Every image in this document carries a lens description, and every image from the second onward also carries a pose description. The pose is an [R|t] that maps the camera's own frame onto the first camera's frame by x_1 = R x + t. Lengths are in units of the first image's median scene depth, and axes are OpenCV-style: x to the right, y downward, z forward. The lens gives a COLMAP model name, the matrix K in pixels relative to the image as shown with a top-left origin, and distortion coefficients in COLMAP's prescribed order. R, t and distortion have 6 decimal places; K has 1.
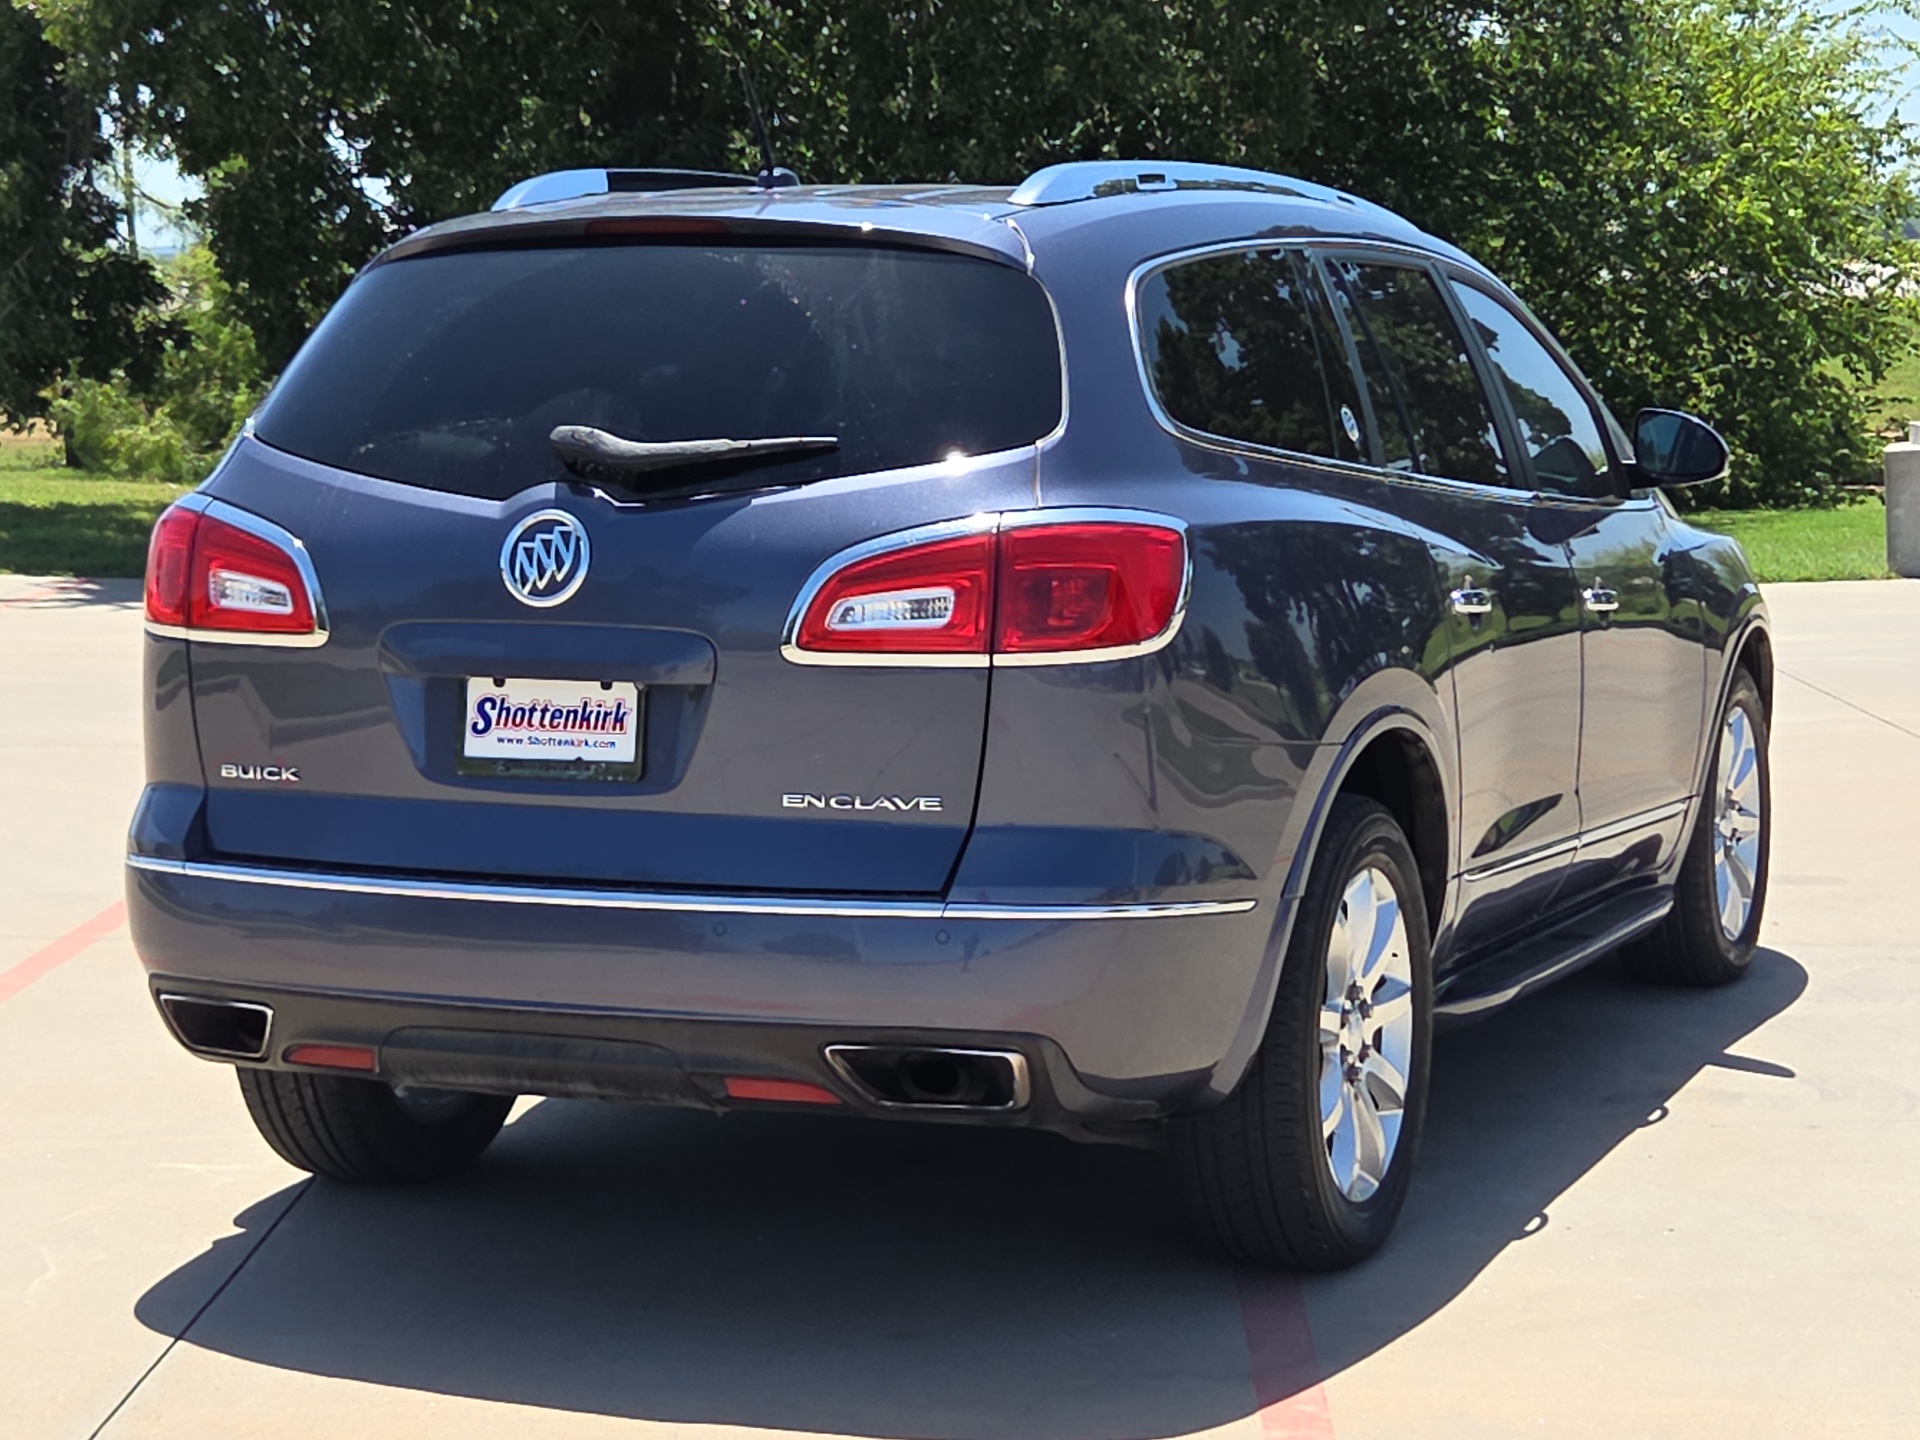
lens RADIAL K [[4094.9, 0, 955.9], [0, 4094.9, 726.9], [0, 0, 1]] dist [0.065253, 0.000000]
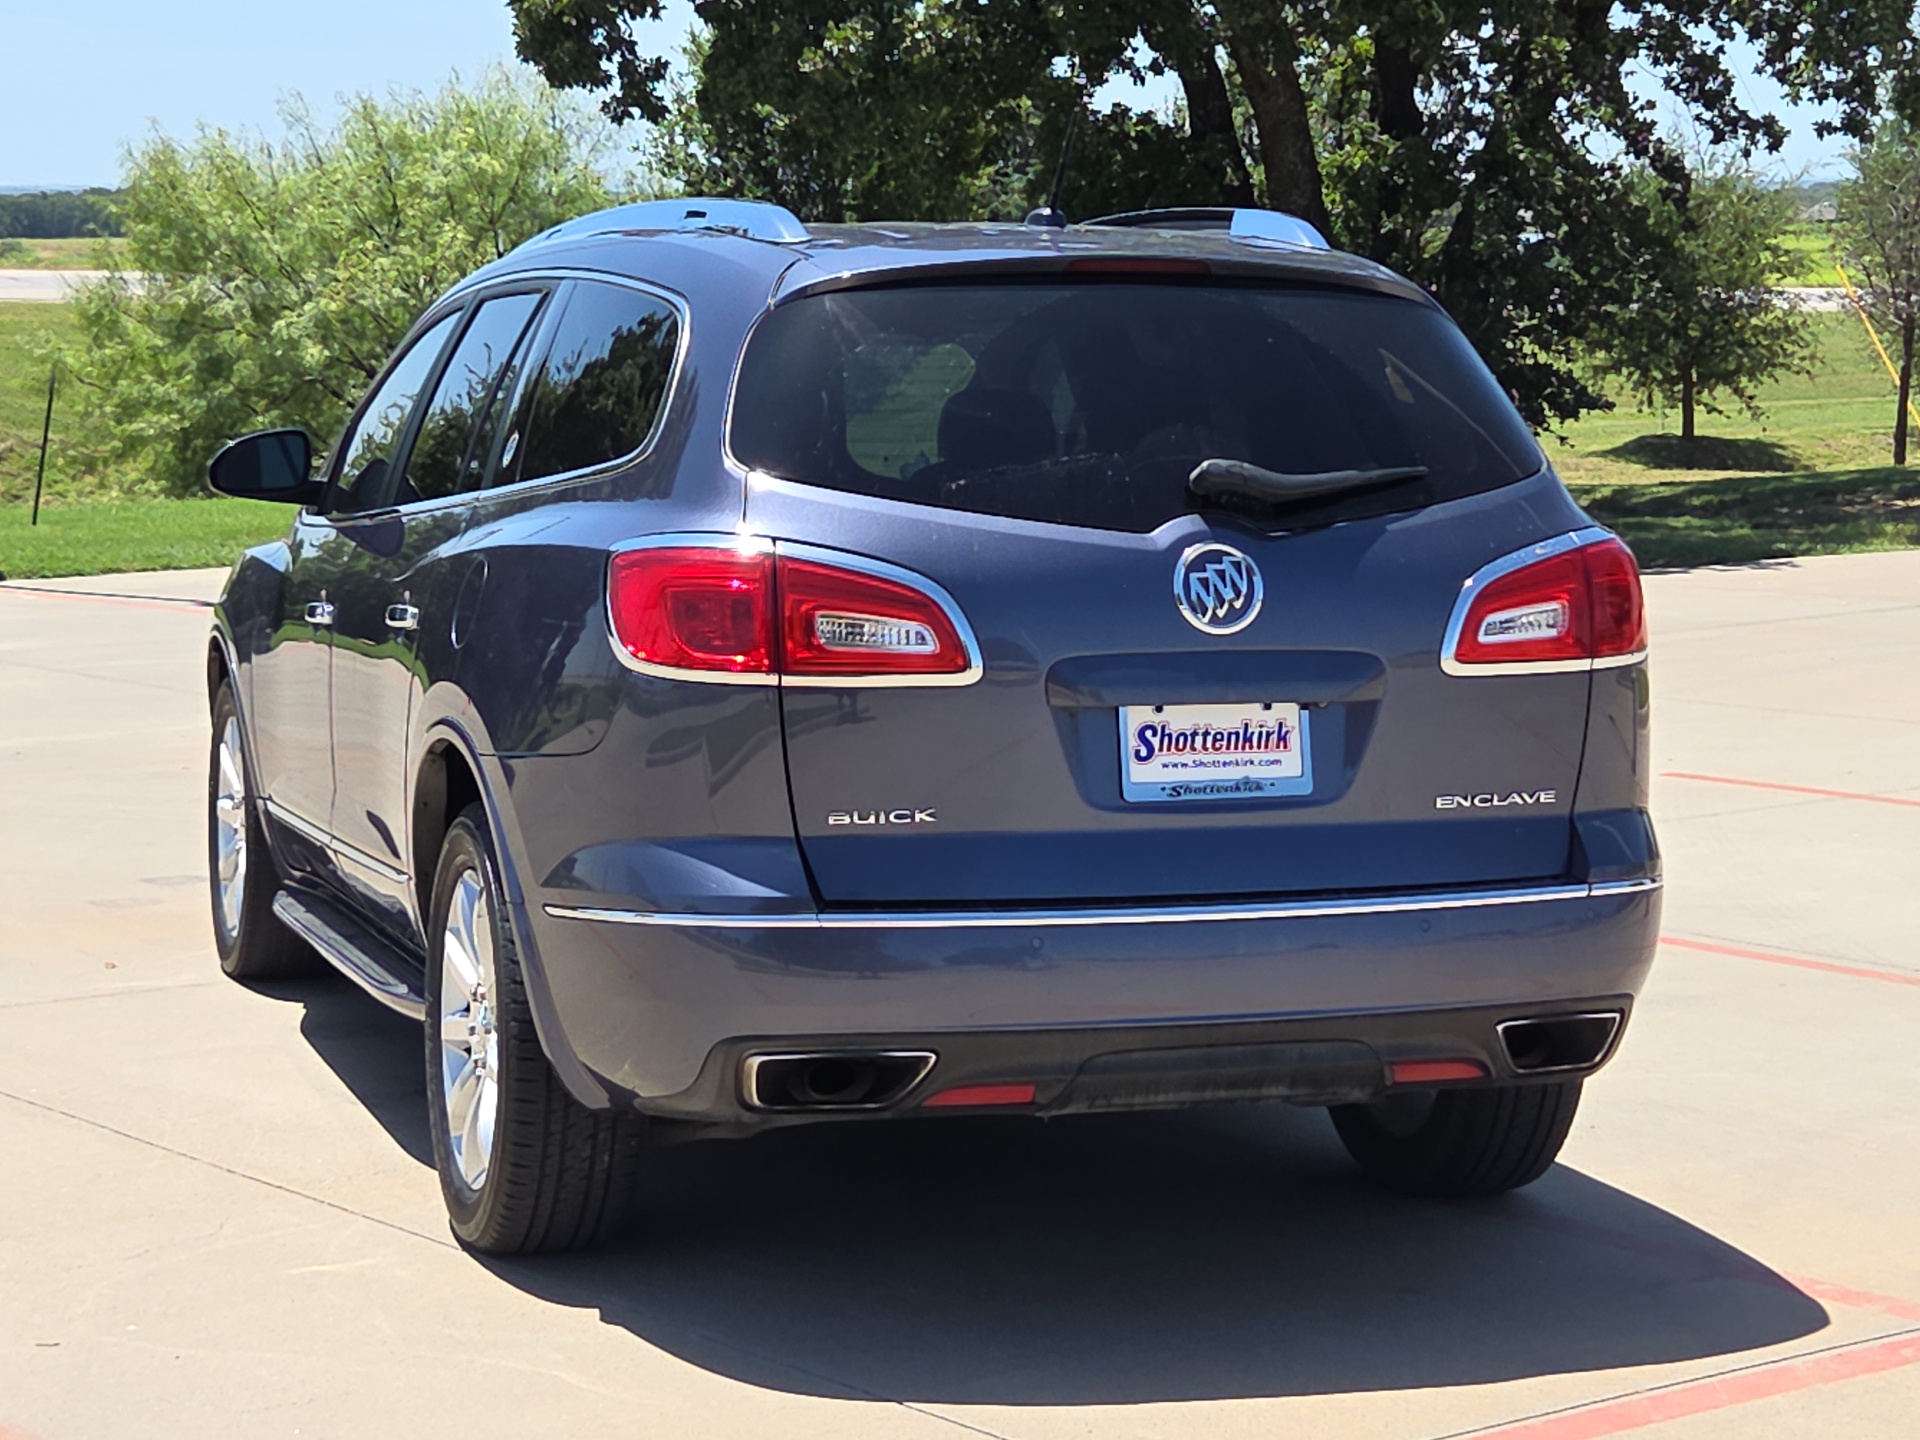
lens RADIAL K [[4094.9, 0, 940.4], [0, 4094.9, 711.3], [0, 0, 1]] dist [0.065253, 0.000000]
pose [[0.770584, -0.053263, 0.635108, -0.813623], [0.055848, 0.998312, 0.015961, -0.030187], [-0.634886, 0.023170, 0.772258, 0.241366]]
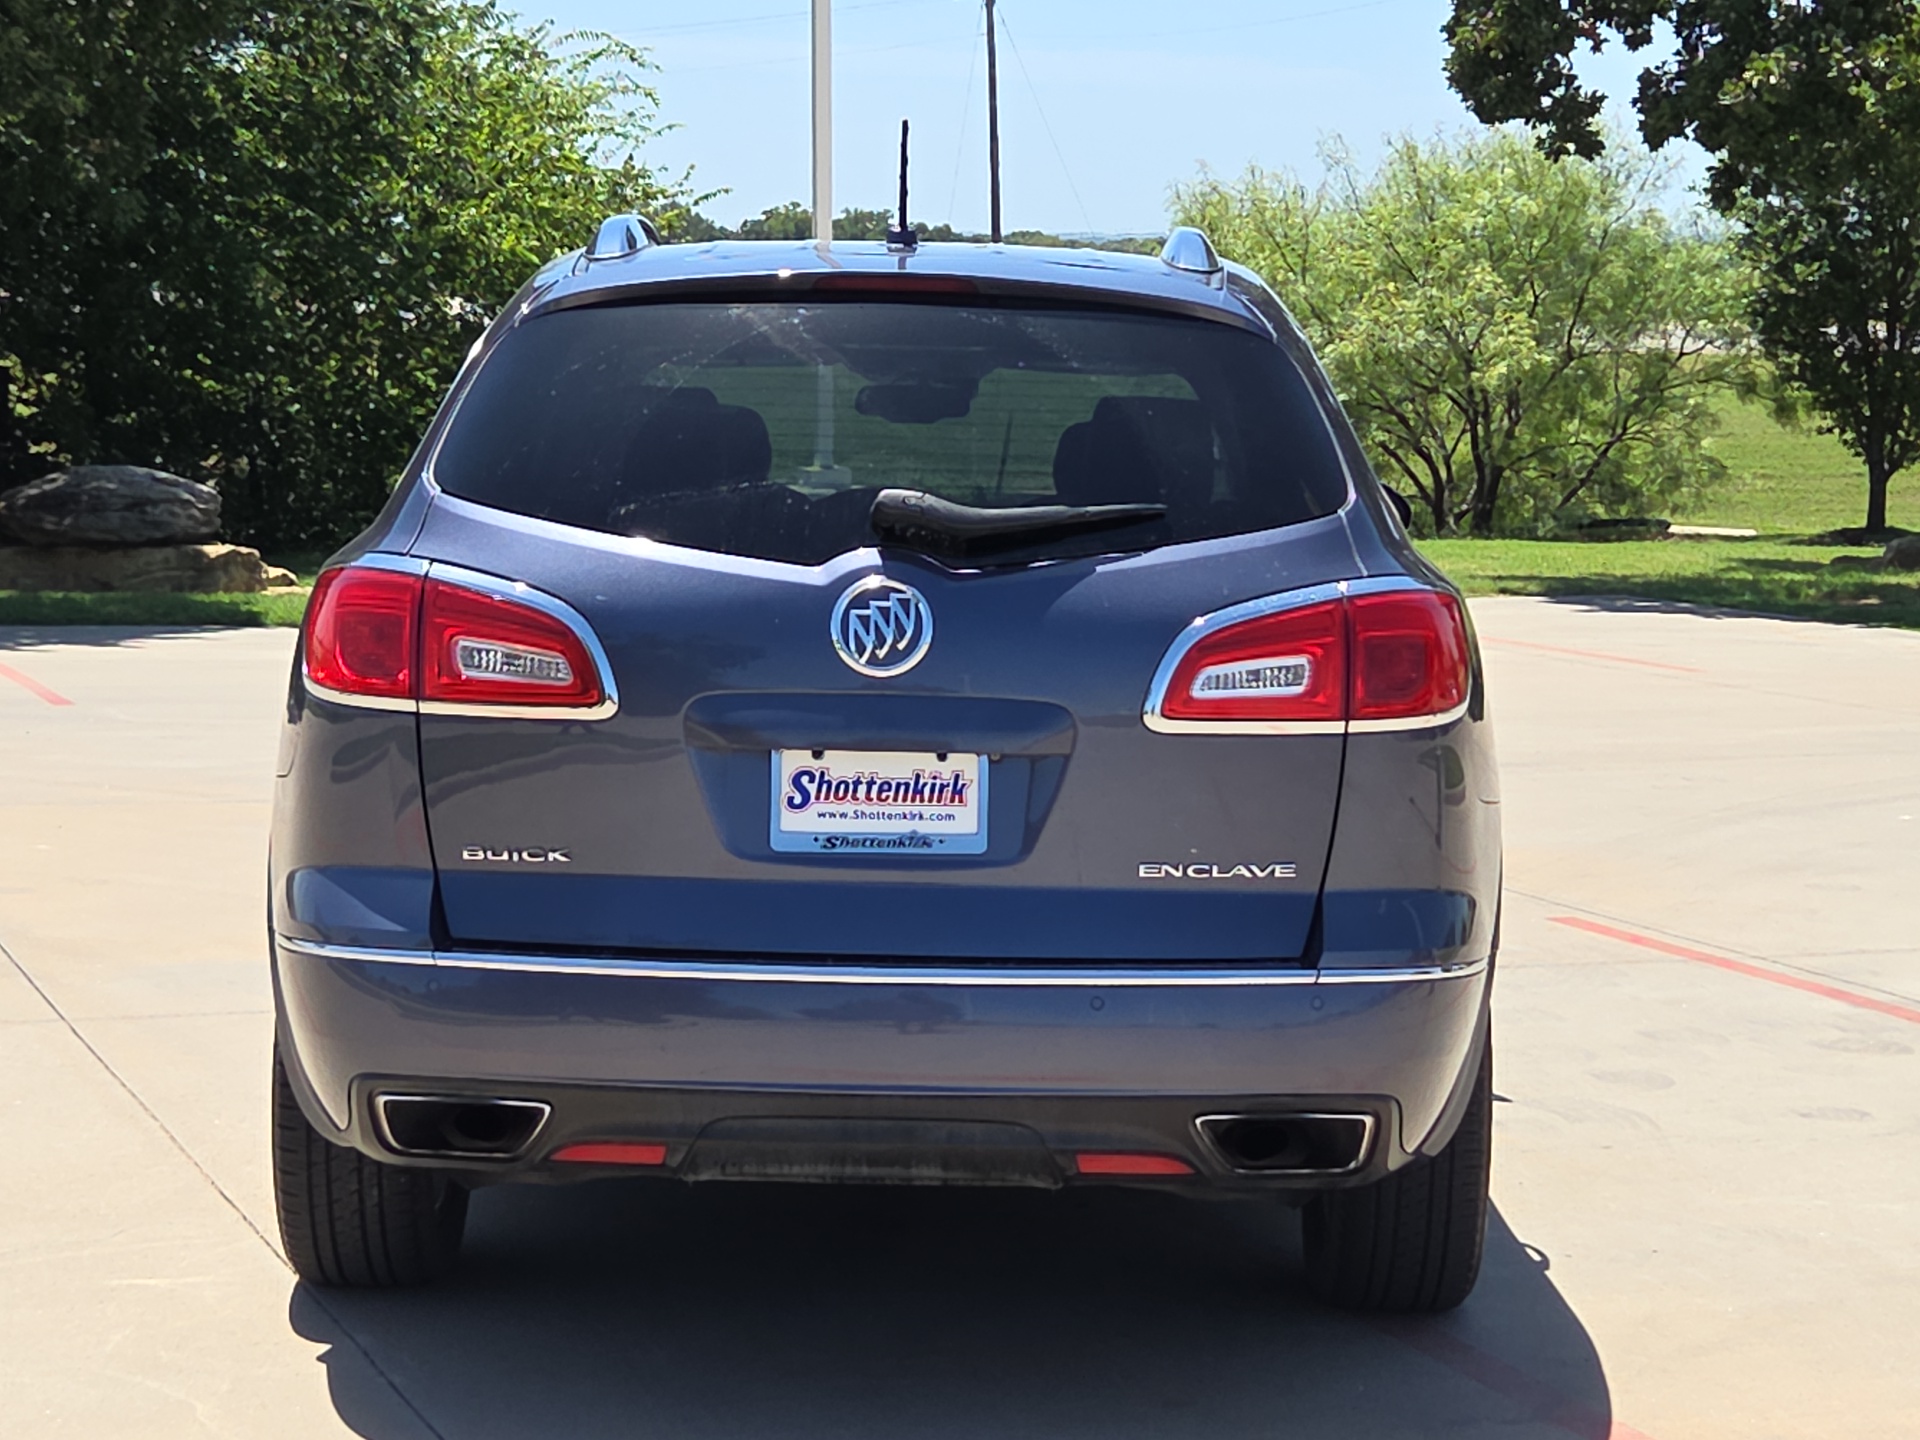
lens RADIAL K [[4094.9, 0, 917.3], [0, 4094.9, 728.8], [0, 0, 1]] dist [0.065253, 0.000000]
pose [[0.930304, -0.013069, 0.366557, -0.445599], [0.014923, 0.999886, -0.002224, -0.014650], [-0.366486, 0.007540, 0.930393, 0.096544]]
